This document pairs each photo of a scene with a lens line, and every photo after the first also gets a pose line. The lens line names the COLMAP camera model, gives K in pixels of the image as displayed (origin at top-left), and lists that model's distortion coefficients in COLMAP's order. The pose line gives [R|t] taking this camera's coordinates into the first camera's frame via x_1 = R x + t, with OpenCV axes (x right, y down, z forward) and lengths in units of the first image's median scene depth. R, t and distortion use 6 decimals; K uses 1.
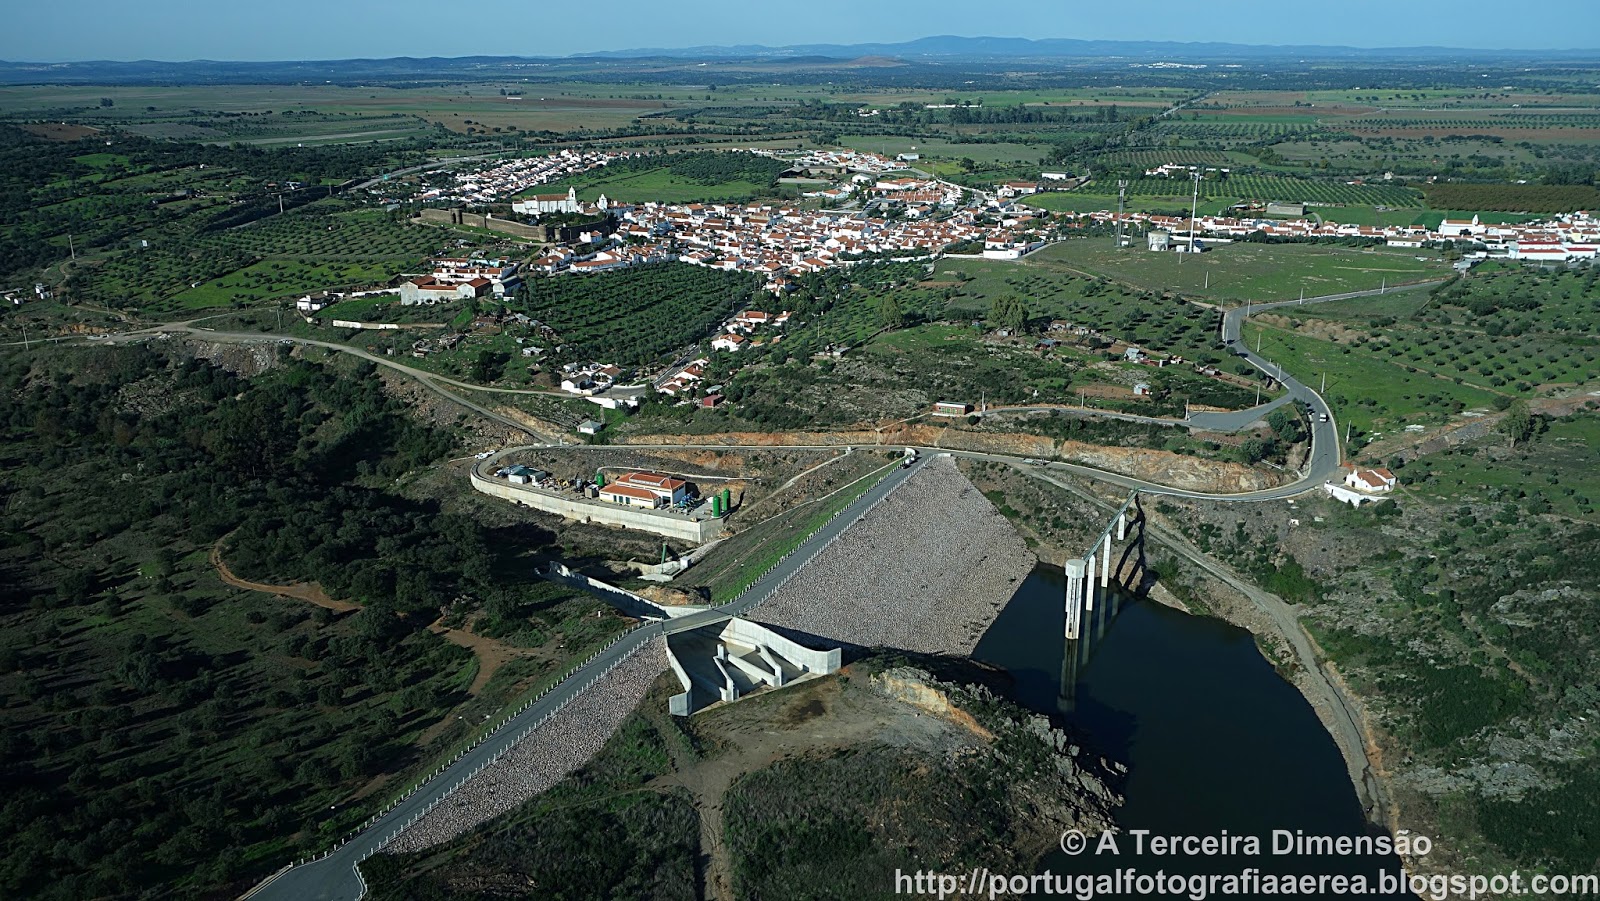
lens RADIAL K [[1268.5, 0, 800.0], [0, 1268.5, 450.5], [0, 0, 1]] dist [-0.005617, -0.002874]
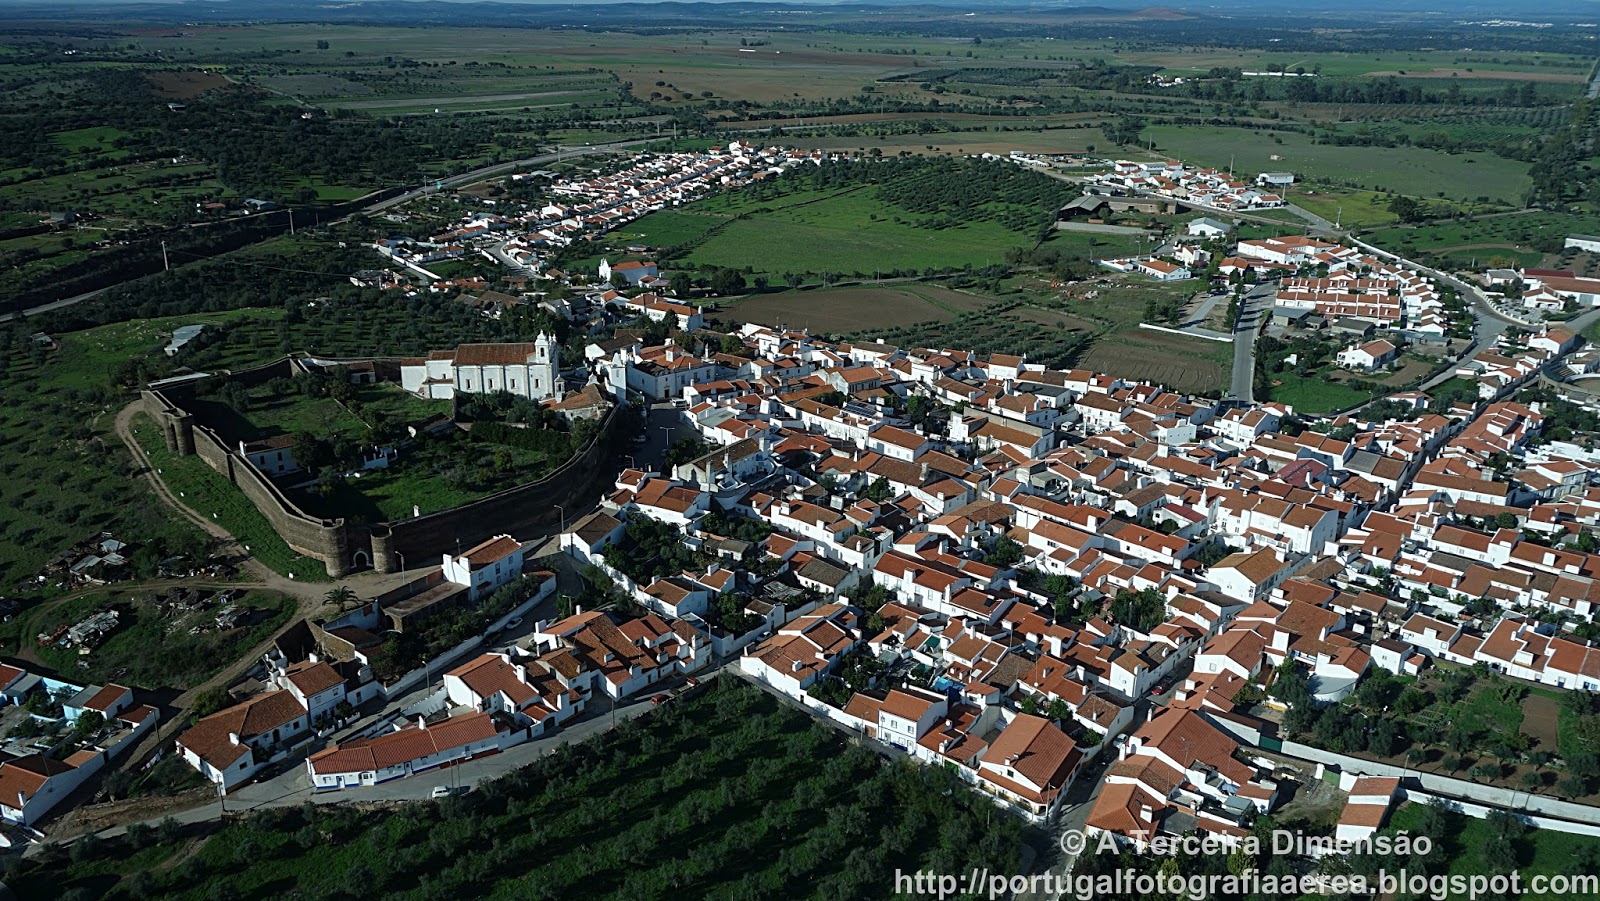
lens RADIAL K [[1267.9, 0, 800.0], [0, 1267.9, 450.5], [0, 0, 1]] dist [0.000615, -0.000666]
pose [[0.979627, 0.079605, -0.184375, -0.016199], [-0.072843, 0.996409, 0.043172, -0.125385], [0.187149, -0.028862, 0.981907, 0.404193]]
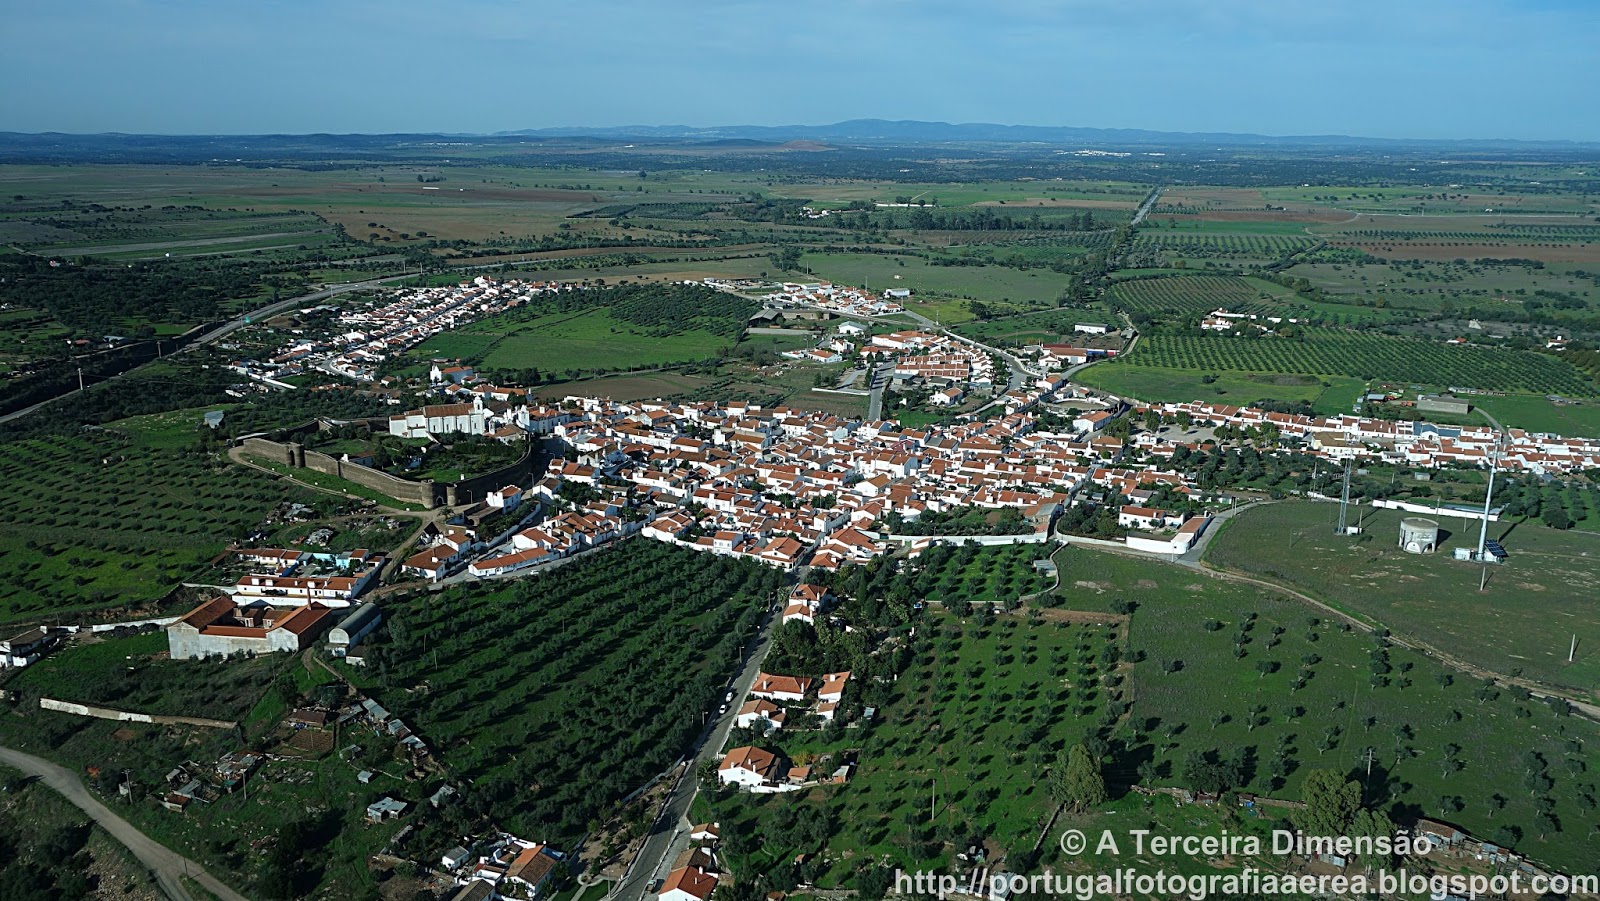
lens RADIAL K [[1267.9, 0, 800.0], [0, 1267.9, 450.5], [0, 0, 1]] dist [0.000615, -0.000666]
pose [[0.998247, -0.001302, 0.059164, -0.030703], [0.004776, 0.998269, -0.058611, -0.088909], [-0.058985, 0.058790, 0.996526, 0.202202]]
